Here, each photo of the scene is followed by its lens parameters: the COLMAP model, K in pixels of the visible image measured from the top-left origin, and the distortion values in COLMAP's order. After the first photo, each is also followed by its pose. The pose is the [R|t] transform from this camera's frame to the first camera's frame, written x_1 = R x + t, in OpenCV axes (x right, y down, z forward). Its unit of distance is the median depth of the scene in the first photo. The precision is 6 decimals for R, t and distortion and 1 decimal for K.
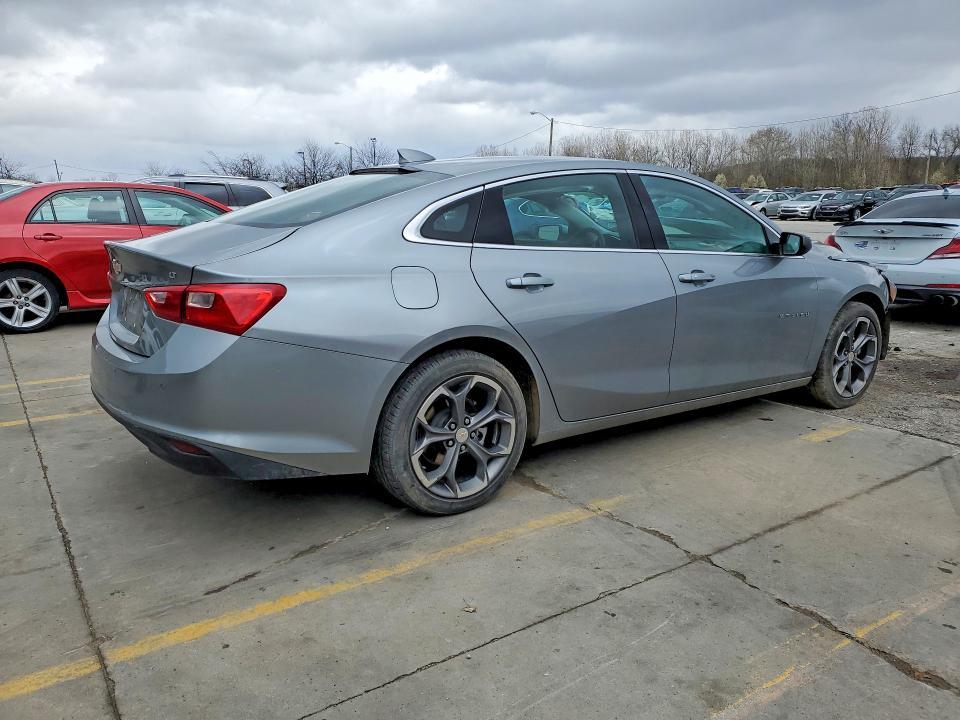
lens RADIAL K [[757.2, 0, 476.1], [0, 757.2, 366.8], [0, 0, 1]] dist [-0.004575, -0.001183]
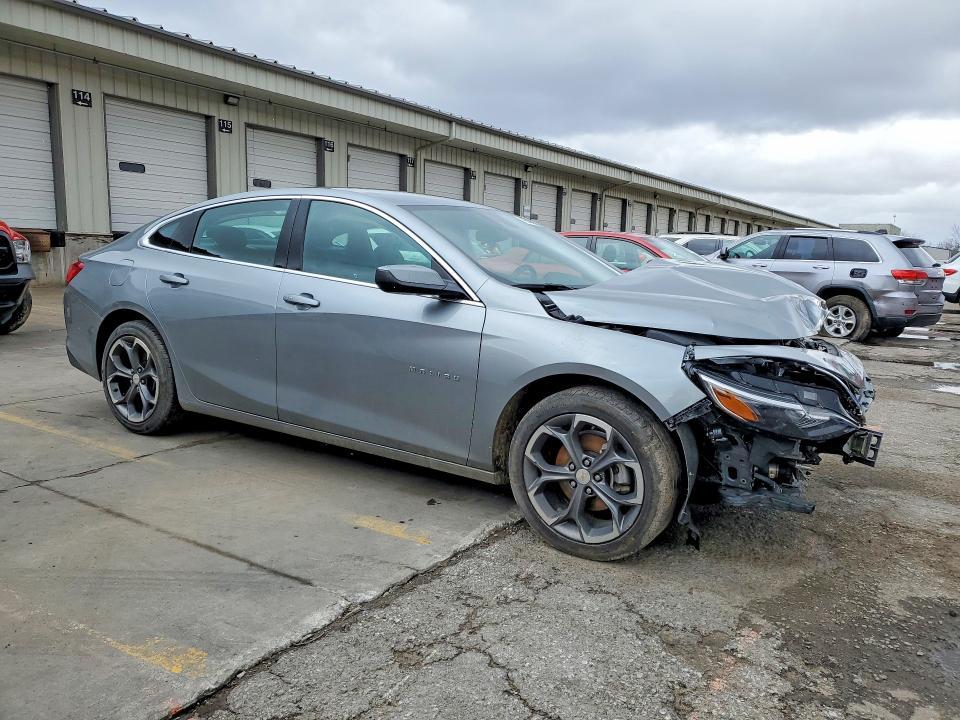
lens RADIAL K [[757.2, 0, 475.8], [0, 757.2, 357.6], [0, 0, 1]] dist [-0.004575, -0.001183]
pose [[0.395298, 0.168180, -0.903025, 1.567740], [-0.223670, 0.971129, 0.082952, -0.218371], [0.890905, 0.169189, 0.421502, 0.971849]]
